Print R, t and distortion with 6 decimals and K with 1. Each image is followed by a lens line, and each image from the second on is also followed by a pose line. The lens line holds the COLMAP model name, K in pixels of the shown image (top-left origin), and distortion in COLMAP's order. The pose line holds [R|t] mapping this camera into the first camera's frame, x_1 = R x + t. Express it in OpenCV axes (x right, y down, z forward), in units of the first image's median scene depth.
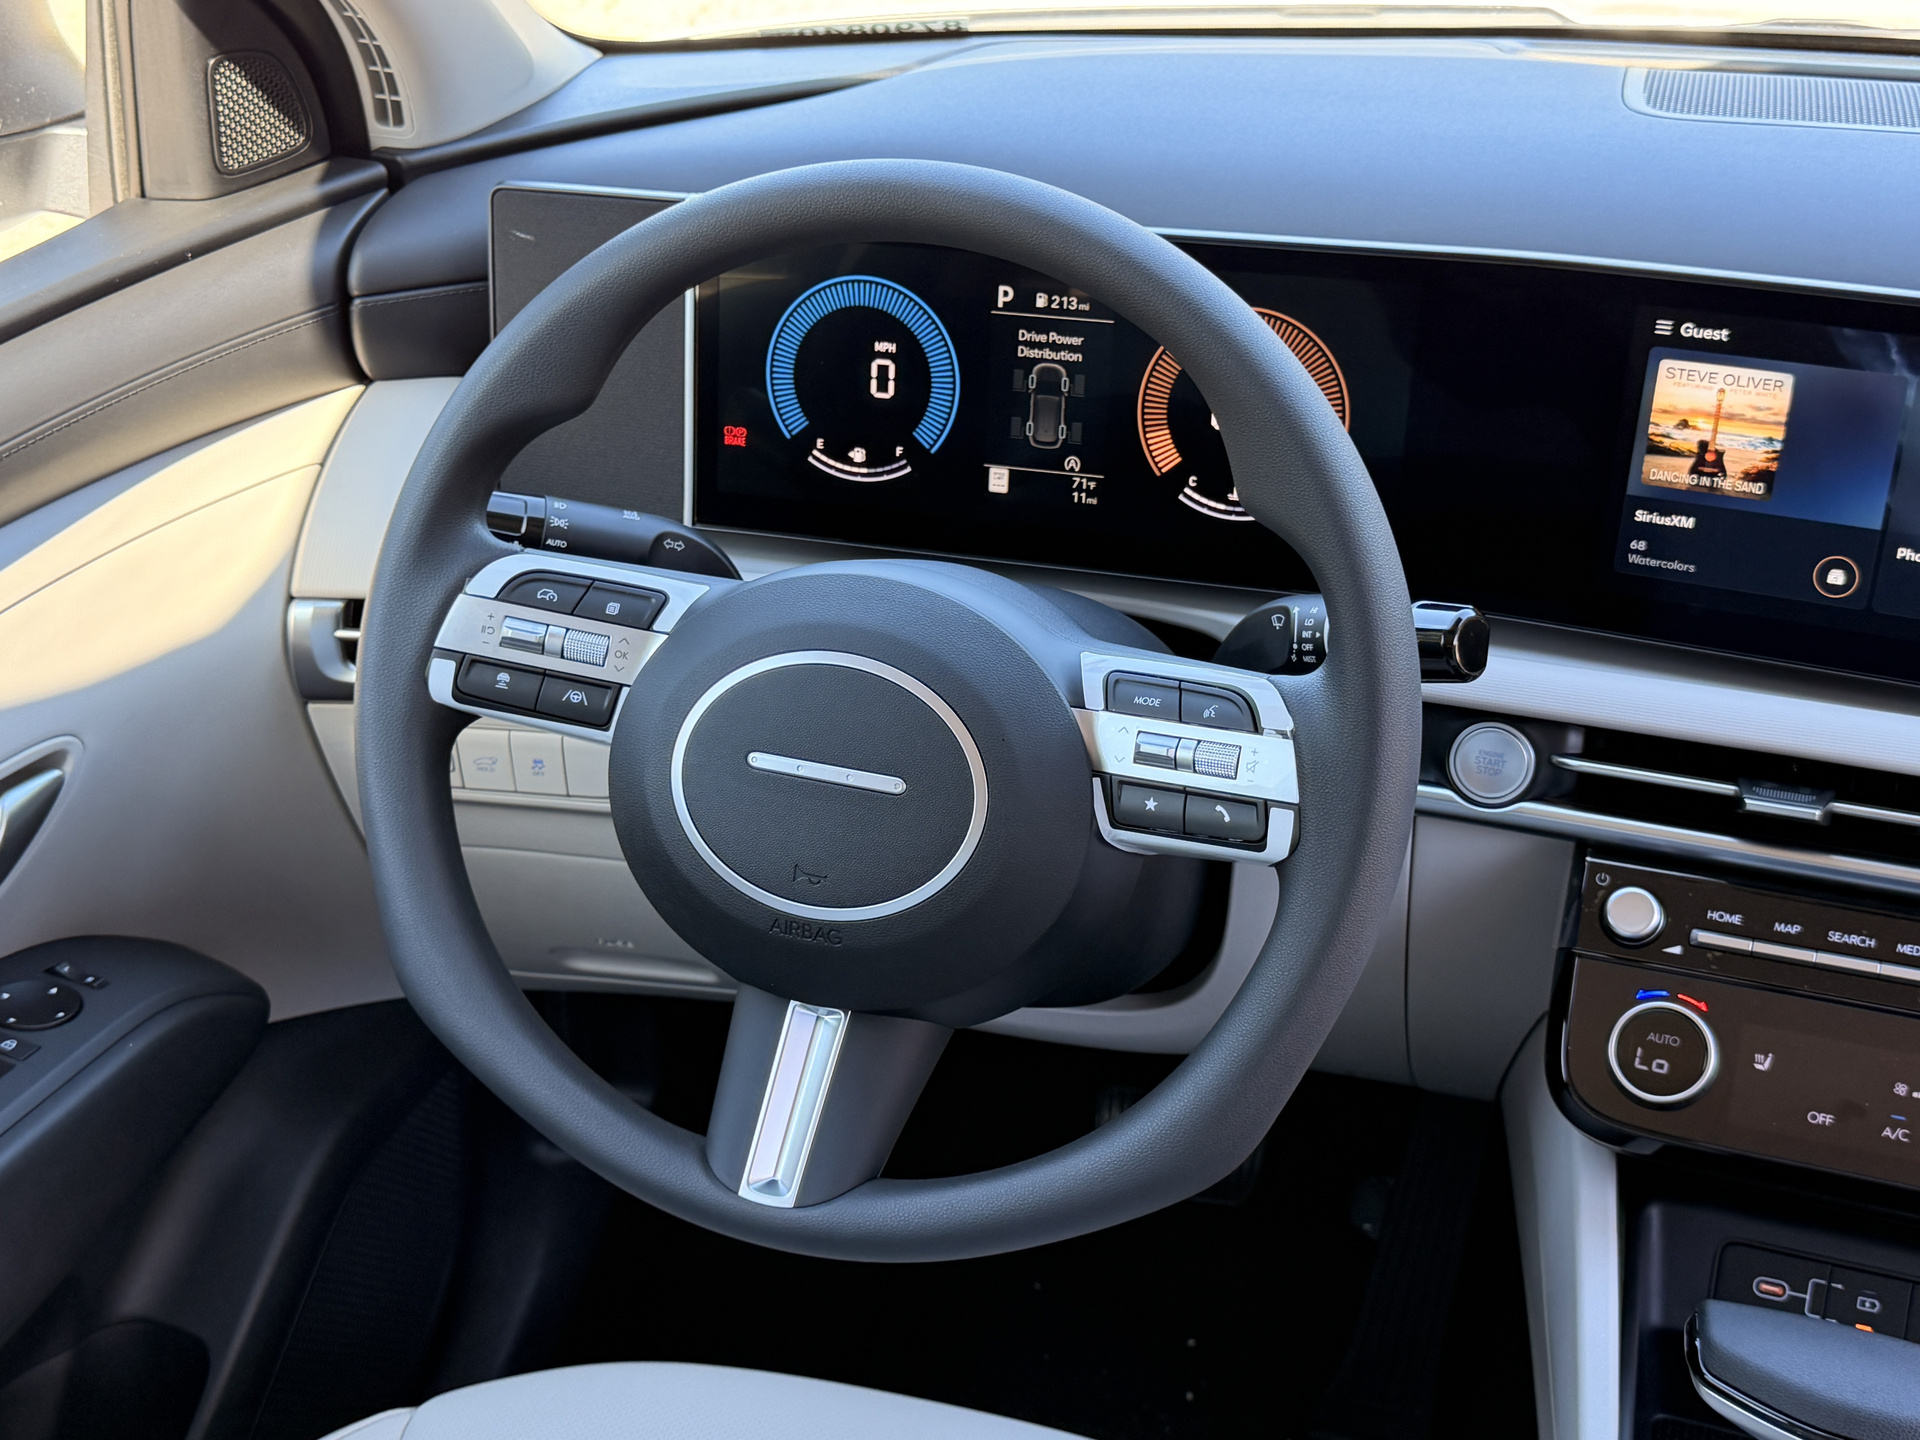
lens RADIAL K [[2426.7, 0, 974.4], [0, 2426.7, 751.1], [0, 0, 1]] dist [0.085023, 0.000000]
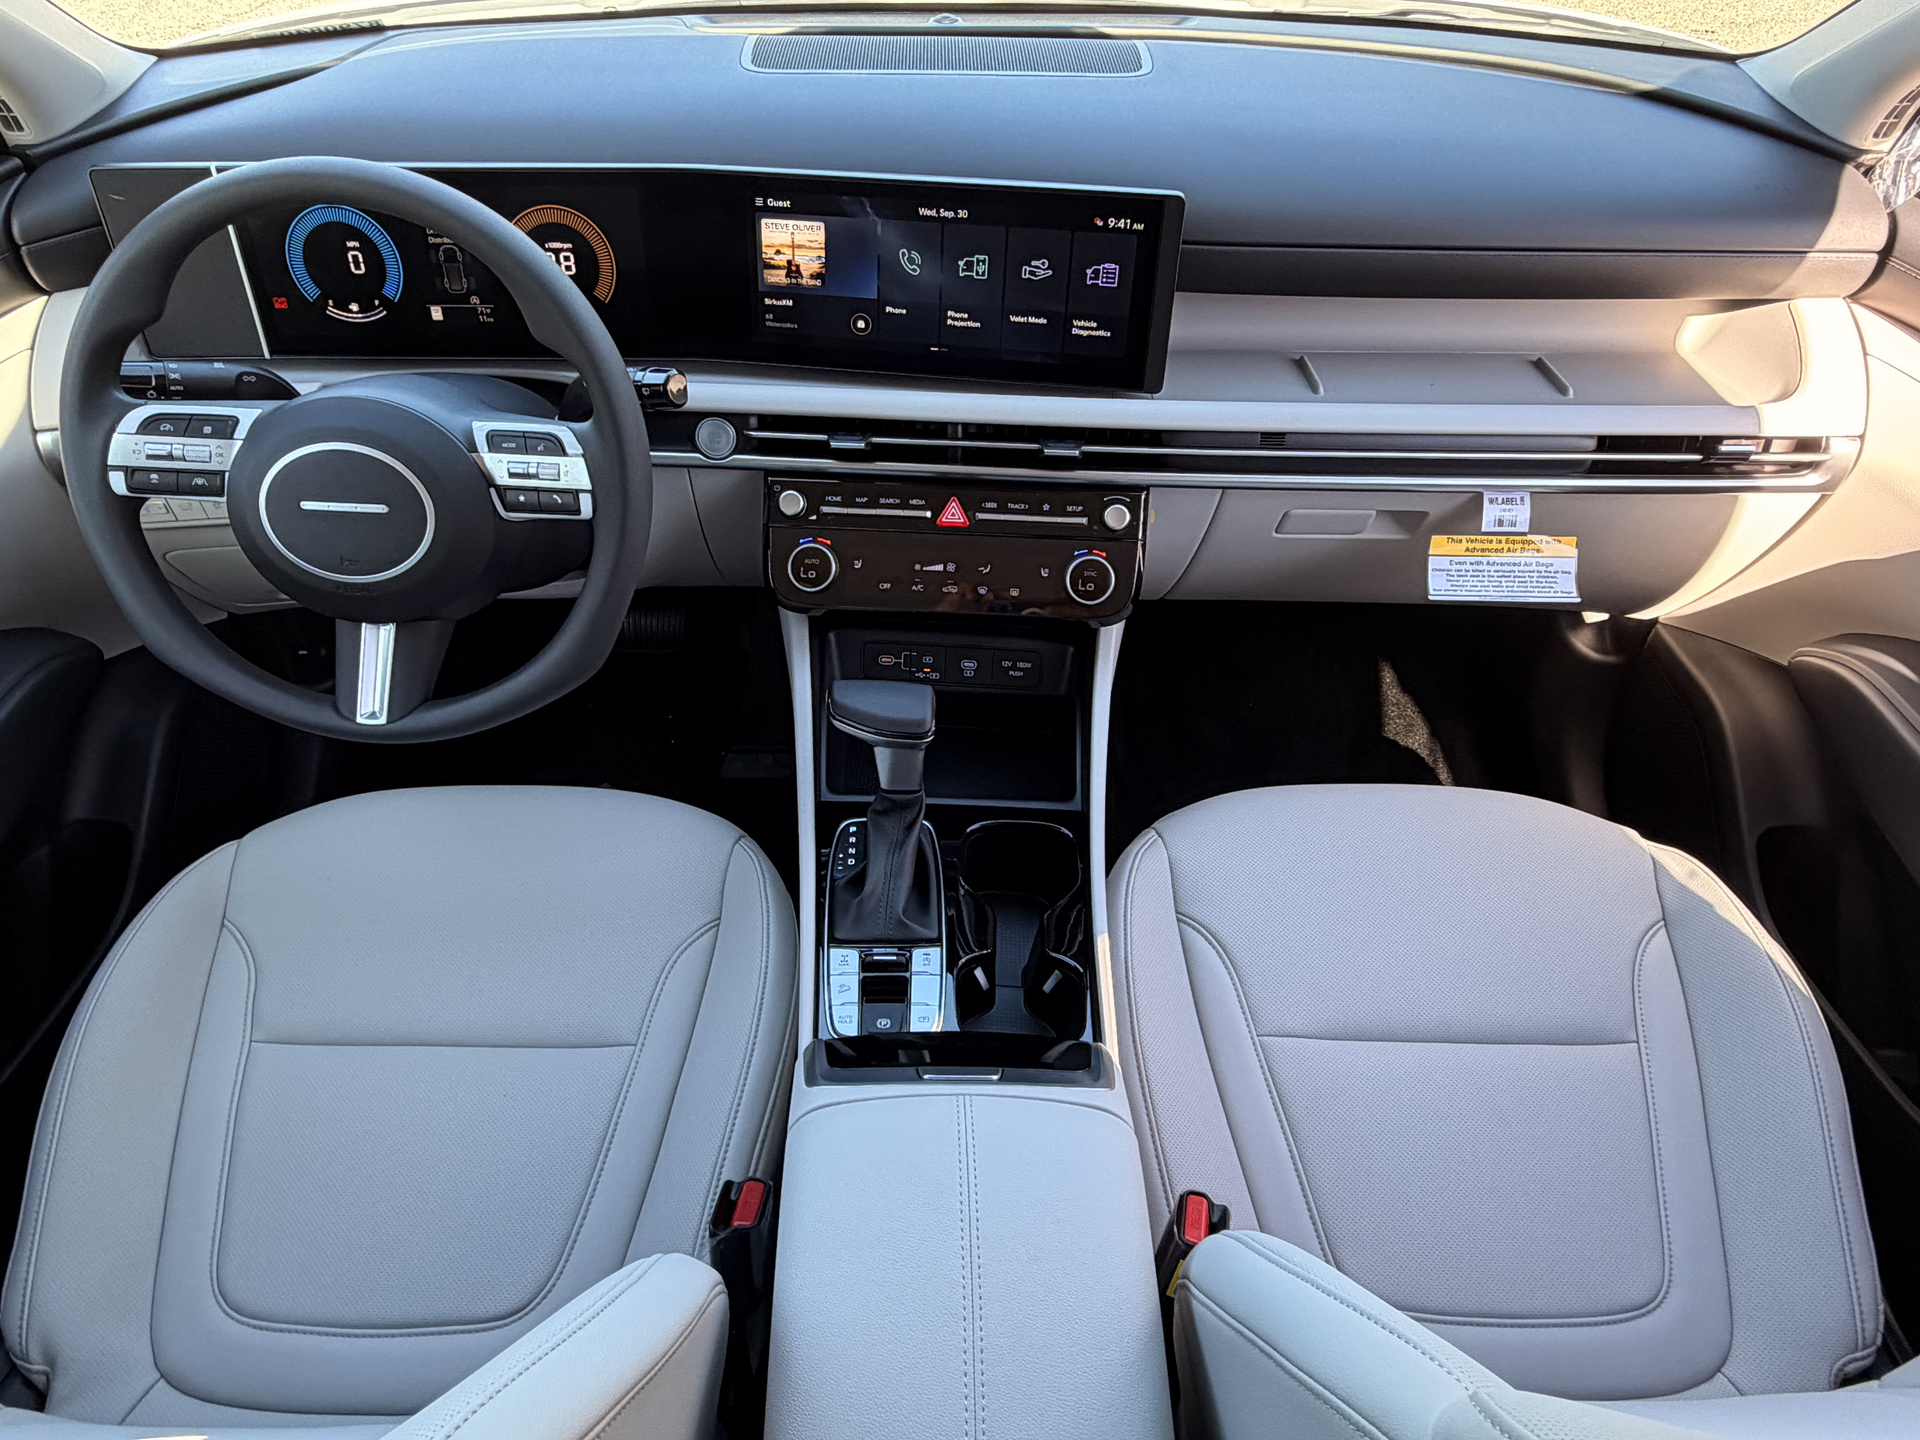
lens RADIAL K [[1256.6, 0, 936.4], [0, 1256.6, 721.2], [0, 0, 1]] dist [-0.000383, 0.001314]
pose [[0.957976, -0.190173, 0.214747, 0.119702], [0.123478, 0.949124, 0.289683, -0.050882], [-0.258912, -0.250993, 0.932720, -0.075454]]
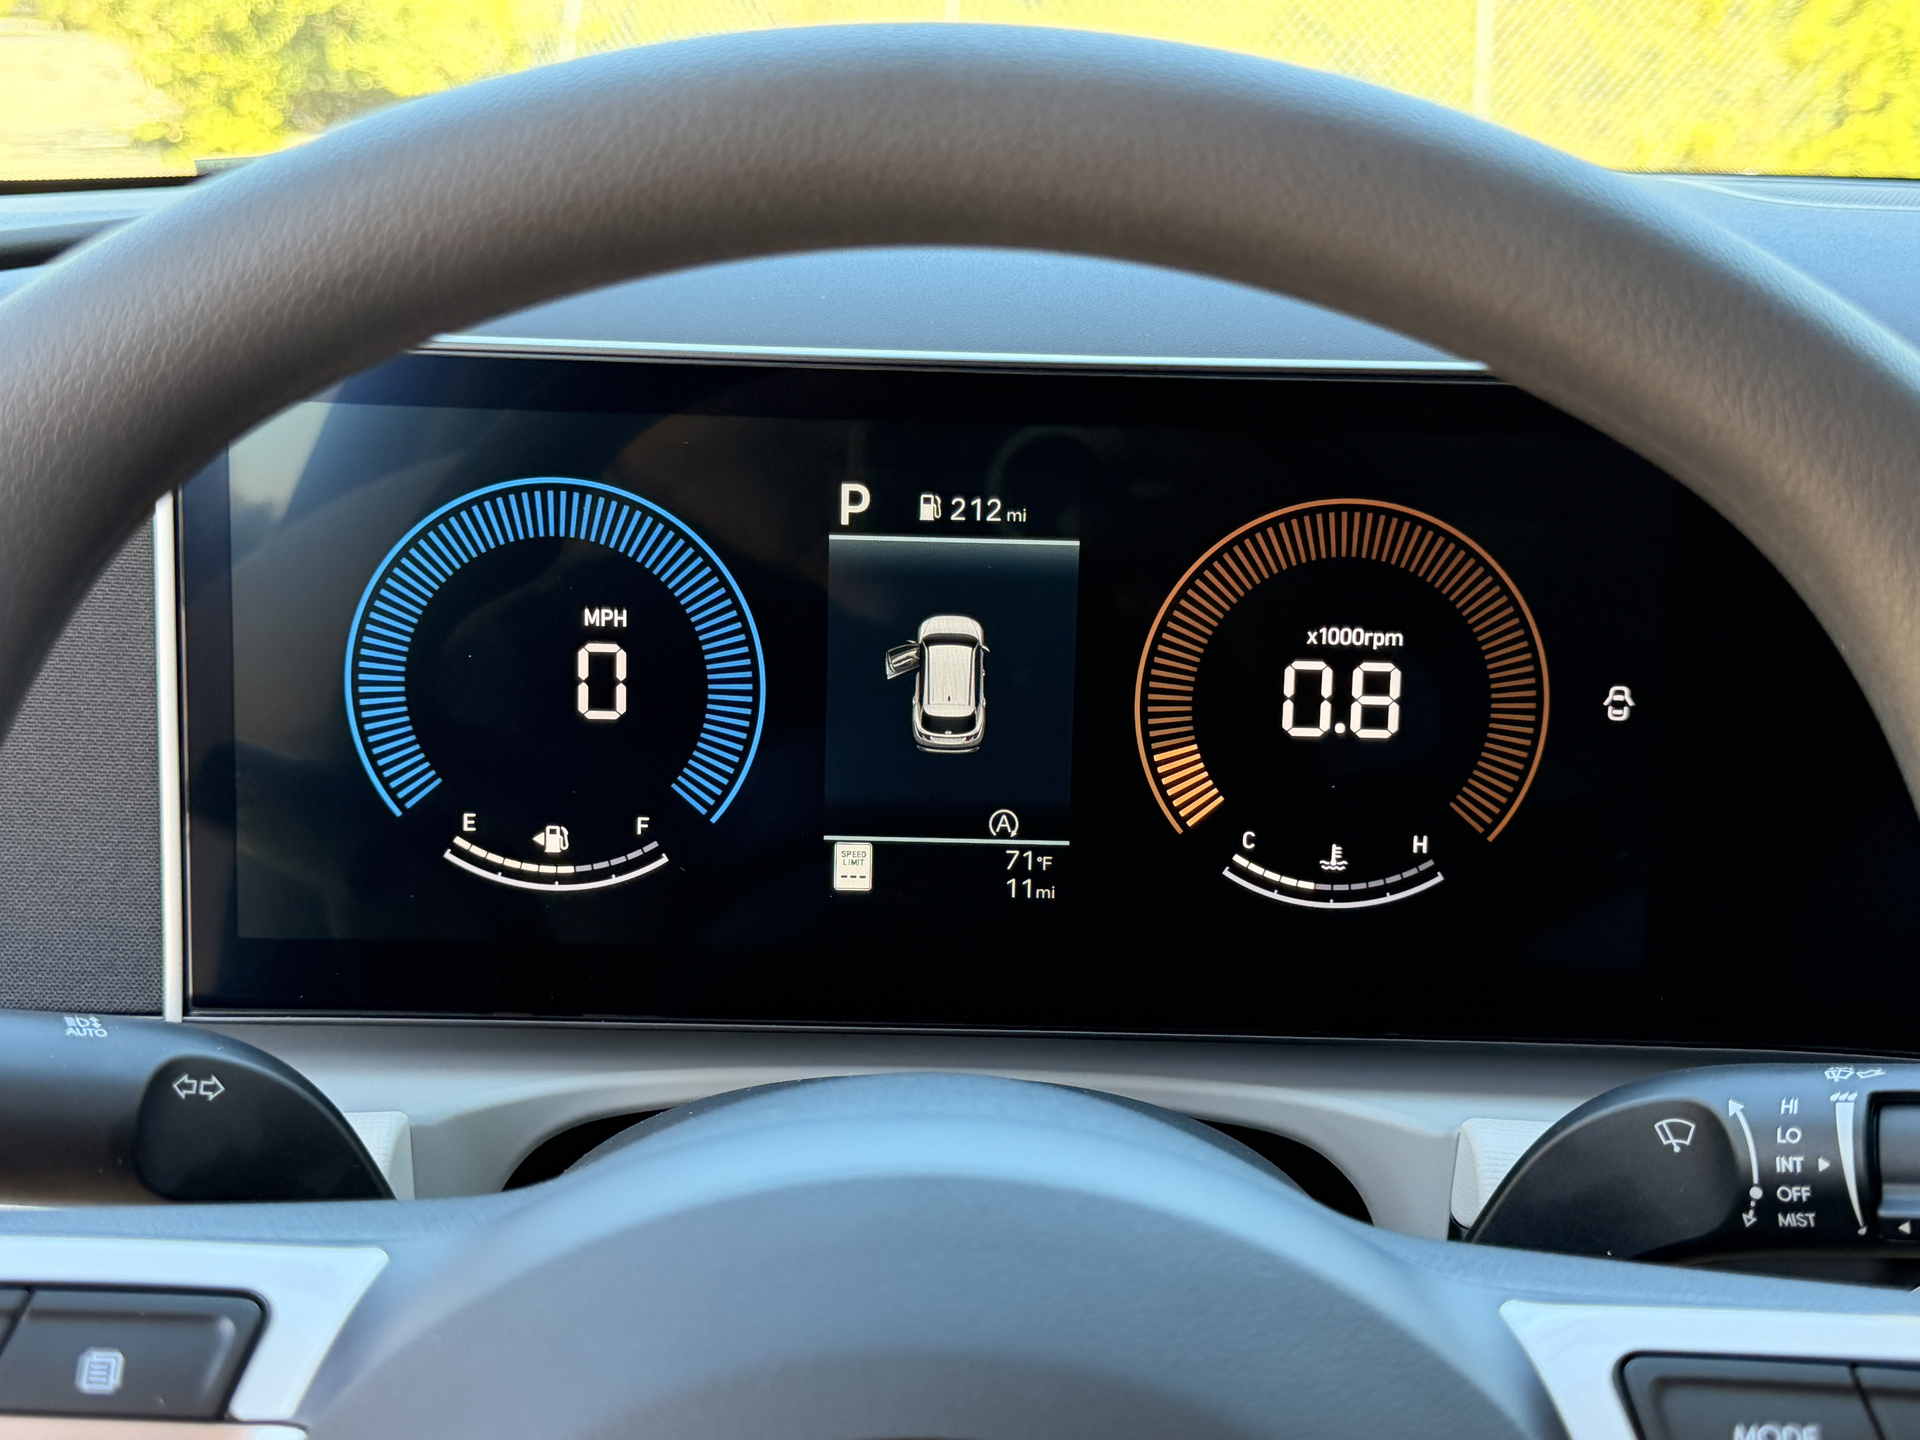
lens RADIAL K [[2181.4, 0, 951.2], [0, 2181.4, 736.0], [0, 0, 1]] dist [0.112141, 0.000000]
pose [[0.952829, -0.058702, 0.297778, -0.111957], [0.106877, 0.983170, -0.148167, -0.075337], [-0.284069, 0.173003, 0.943067, 0.614839]]
